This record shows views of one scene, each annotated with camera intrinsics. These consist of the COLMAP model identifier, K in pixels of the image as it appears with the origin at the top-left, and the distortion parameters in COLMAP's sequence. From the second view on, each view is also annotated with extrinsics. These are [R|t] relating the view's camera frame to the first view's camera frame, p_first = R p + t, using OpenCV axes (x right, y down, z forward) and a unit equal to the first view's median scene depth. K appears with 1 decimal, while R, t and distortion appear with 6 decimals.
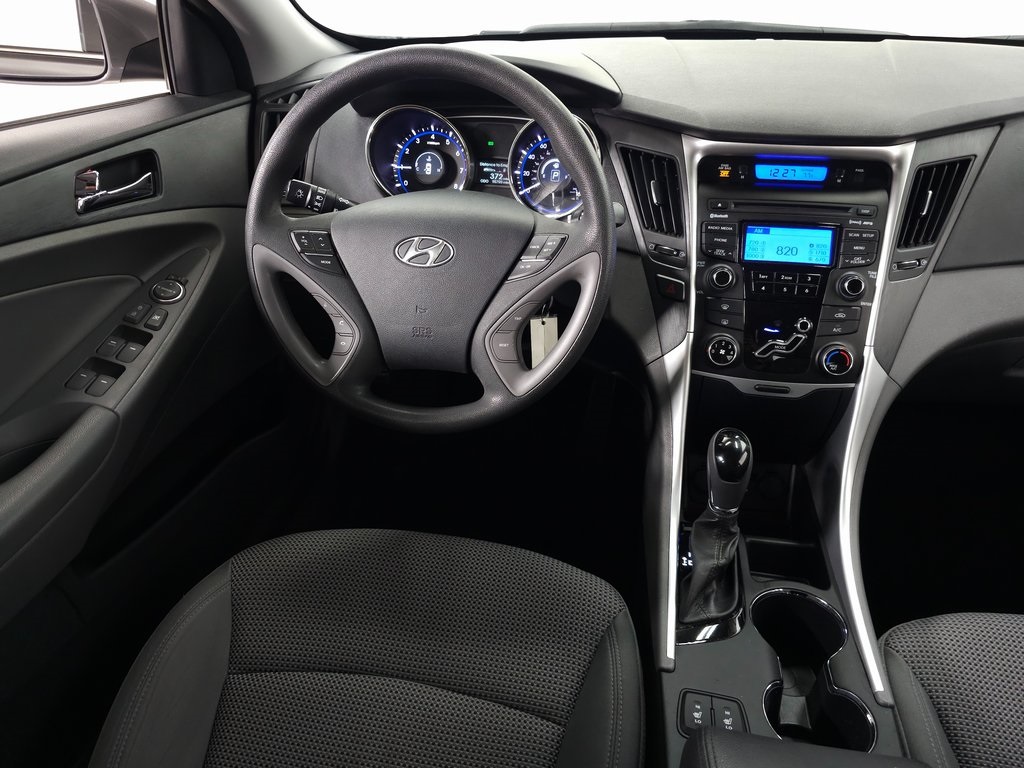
lens RADIAL K [[677.1, 0, 515.3], [0, 677.1, 374.7], [0, 0, 1]] dist [0.043485, -0.063796]
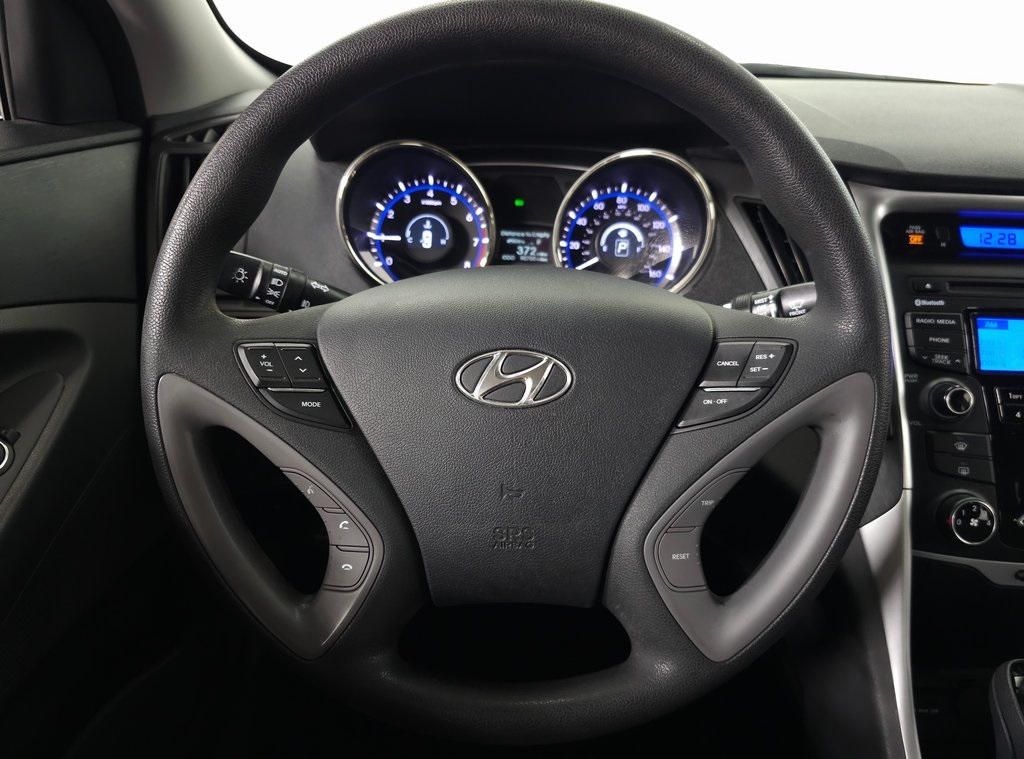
lens RADIAL K [[710.8, 0, 512.0], [0, 710.8, 379.5], [0, 0, 1]] dist [0.006415, -0.022273]
pose [[0.989024, -0.031224, 0.144421, -0.183823], [0.049443, 0.991007, -0.124339, -0.098578], [-0.139240, 0.130115, 0.981673, 0.410942]]
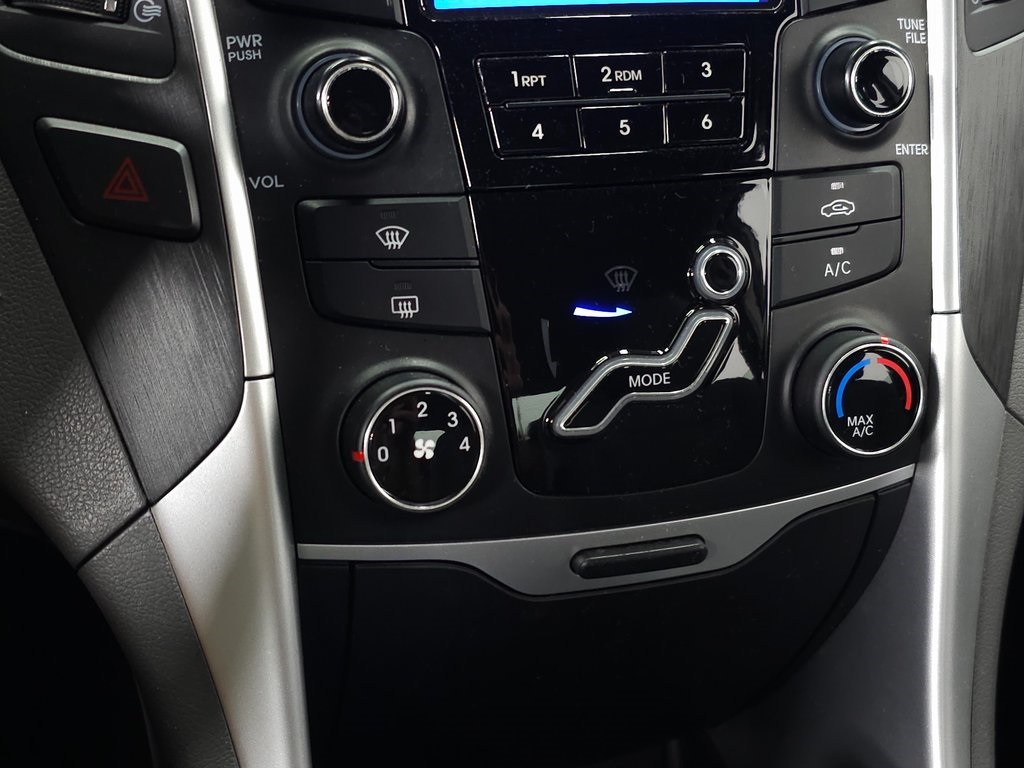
lens RADIAL K [[1386.6, 0, 512.0], [0, 1386.6, 384.0], [0, 0, 1]] dist [0.142594, -0.481254]
pose [[0.880126, -0.182673, 0.438188, 0.138585], [0.177750, 0.982667, 0.052635, -0.069440], [-0.440208, 0.031563, 0.897341, 0.582383]]
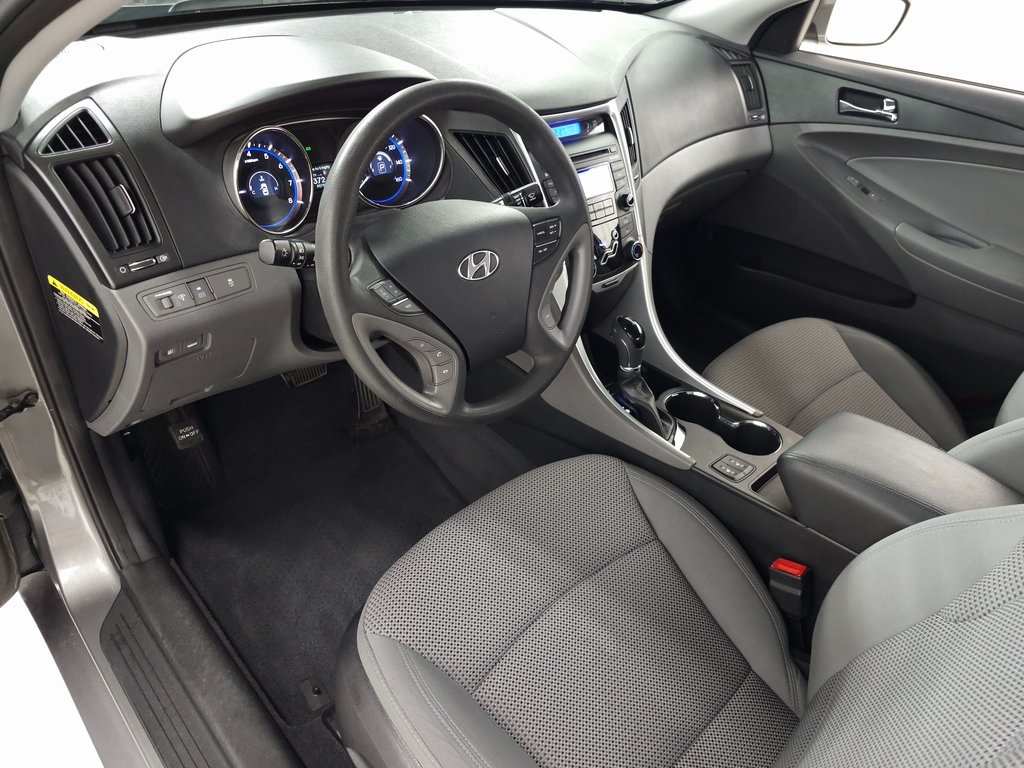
lens RADIAL K [[671.6, 0, 512.0], [0, 671.6, 384.0], [0, 0, 1]] dist [-0.000408, -0.001170]
pose [[0.595382, -0.433781, 0.676280, -0.808254], [0.334992, 0.899099, 0.281782, -0.257948], [-0.730274, 0.058780, 0.680620, 0.186178]]
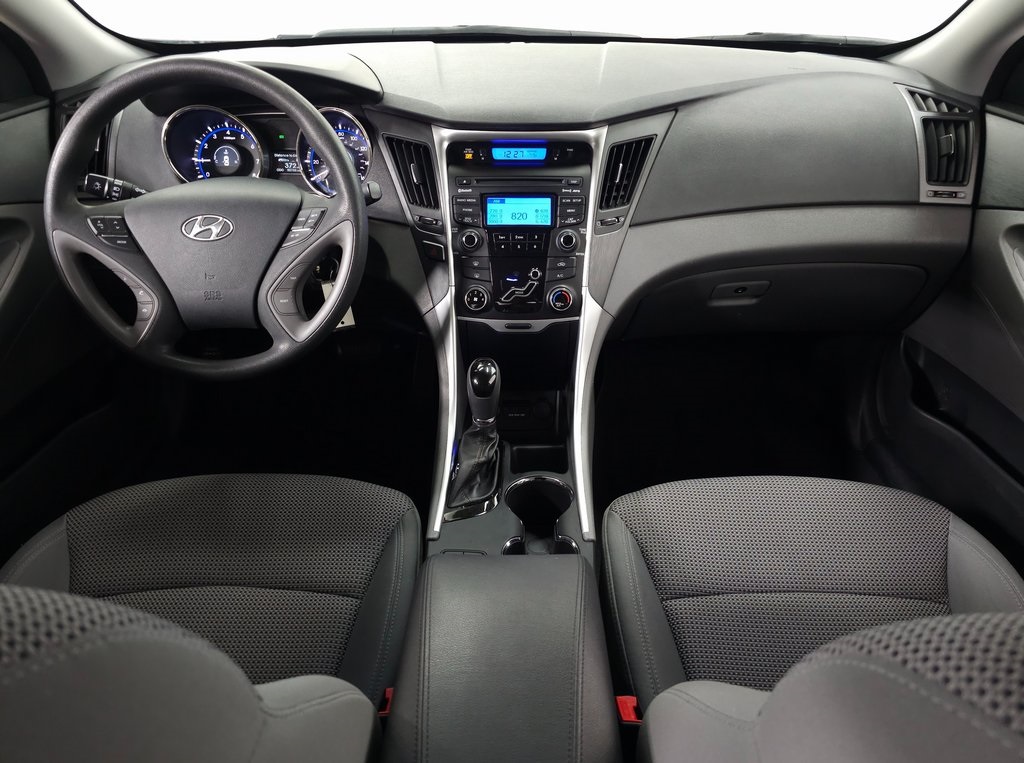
lens RADIAL K [[673.4, 0, 512.0], [0, 673.4, 381.5], [0, 0, 1]] dist [0.043716, -0.049952]
pose [[0.983126, -0.088511, 0.160092, 0.154272], [0.085447, 0.996005, 0.025936, 0.089895], [-0.161749, -0.011819, 0.986761, -0.237987]]
